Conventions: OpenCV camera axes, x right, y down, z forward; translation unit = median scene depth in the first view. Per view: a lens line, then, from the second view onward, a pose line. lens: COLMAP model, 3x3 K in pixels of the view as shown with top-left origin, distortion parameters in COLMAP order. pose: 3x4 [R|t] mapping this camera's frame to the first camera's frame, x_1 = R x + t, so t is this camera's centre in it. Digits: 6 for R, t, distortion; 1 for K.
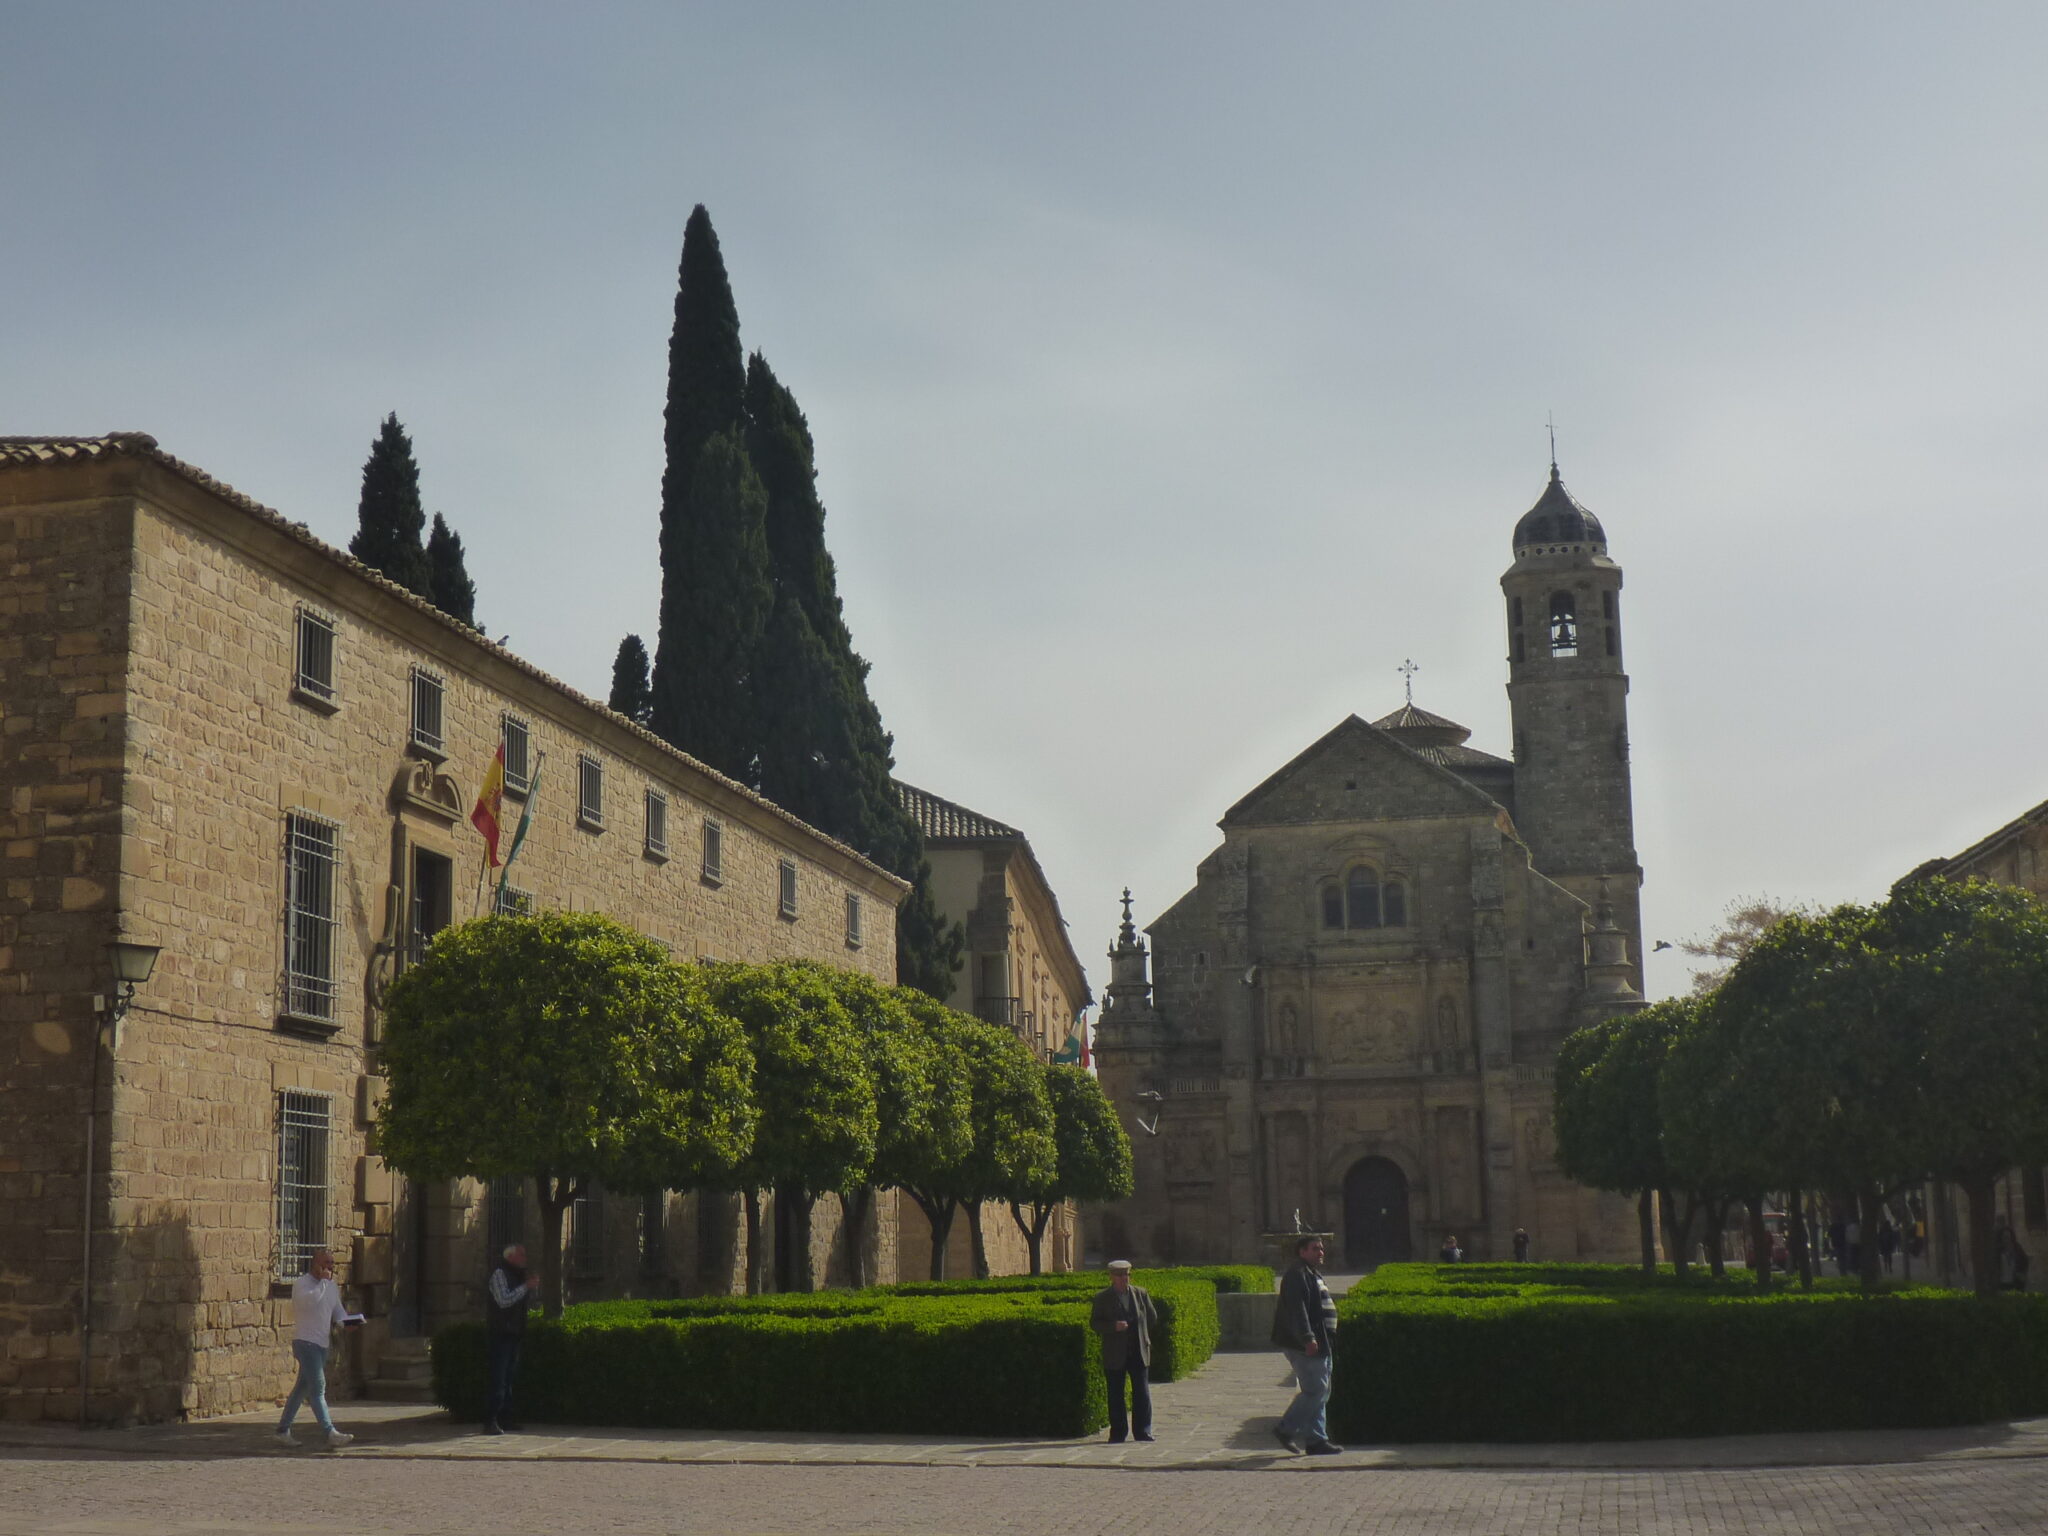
lens RADIAL K [[2669.1, 0, 1024.0], [0, 2669.1, 768.0], [0, 0, 1]] dist [-0.020621, -0.026231]
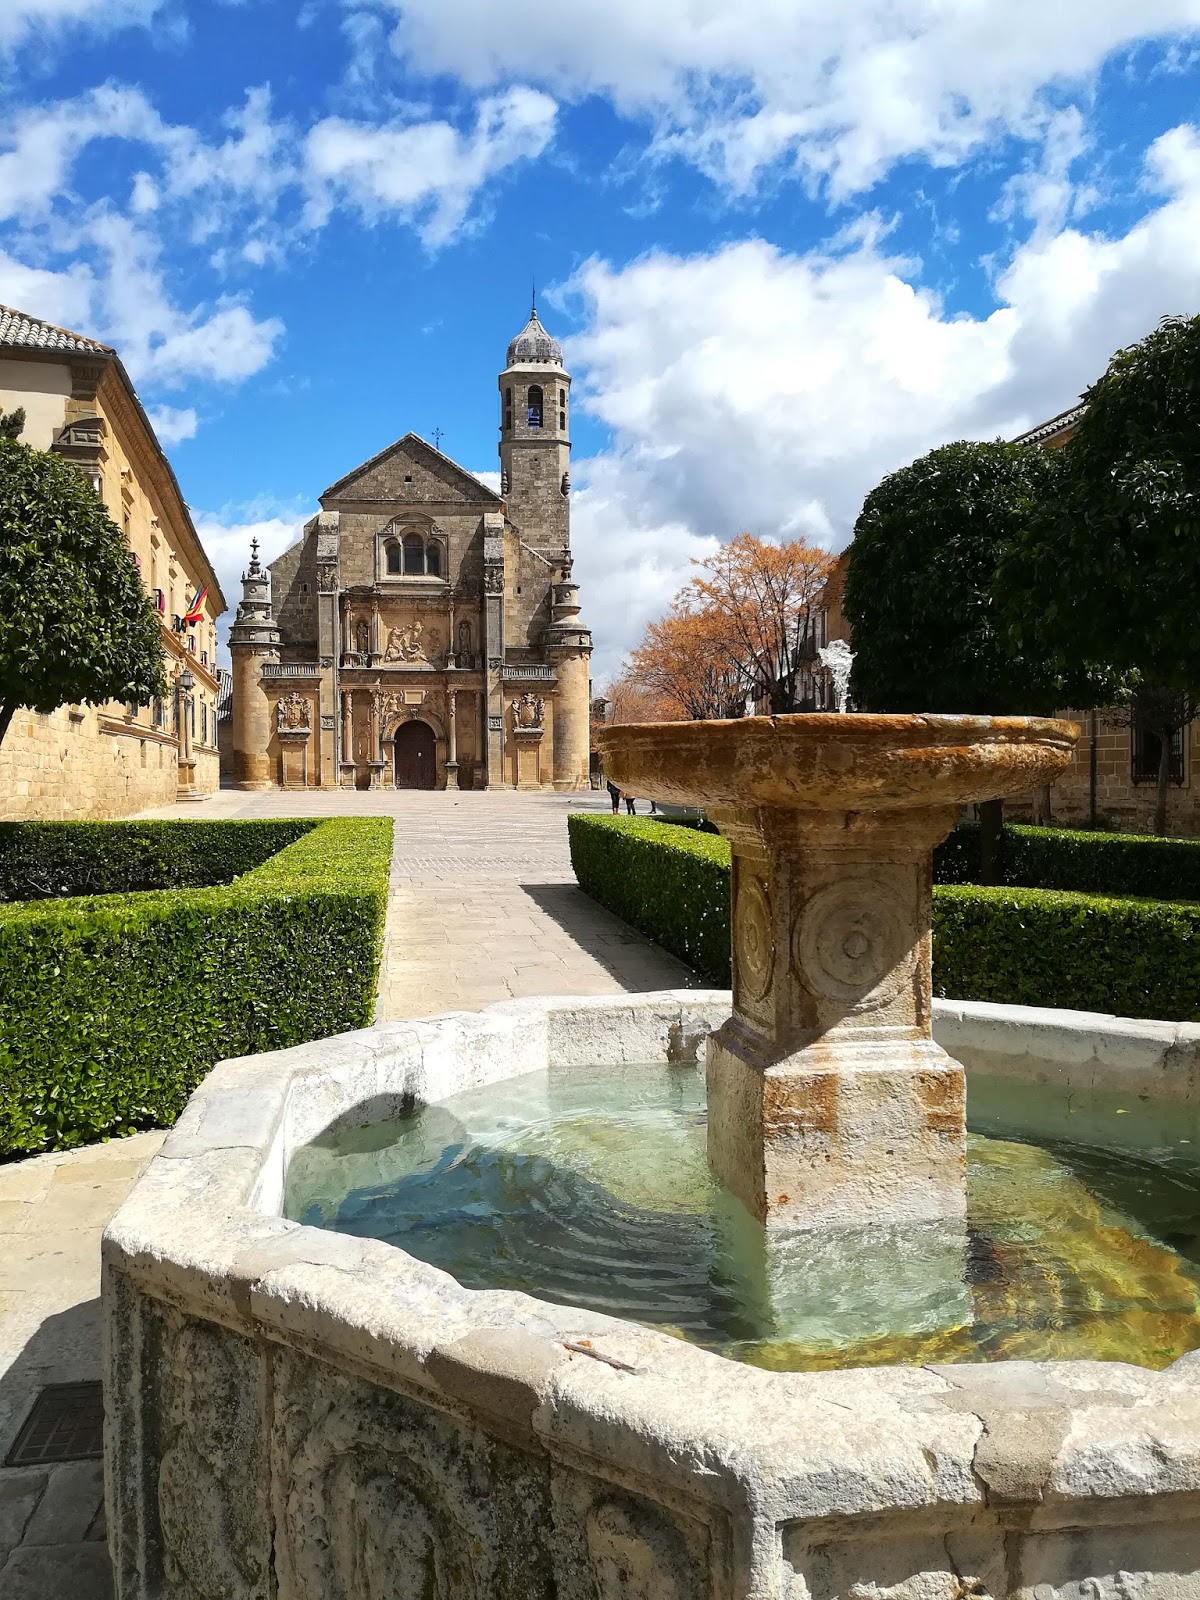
lens RADIAL K [[1201.3, 0, 600.0], [0, 1201.3, 800.0], [0, 0, 1]] dist [0.047052, -0.002065]
pose [[0.953023, 0.011980, 0.302660, 0.020138], [-0.070917, 0.980270, 0.184503, 0.051660], [-0.294478, -0.197299, 0.935070, 0.285459]]
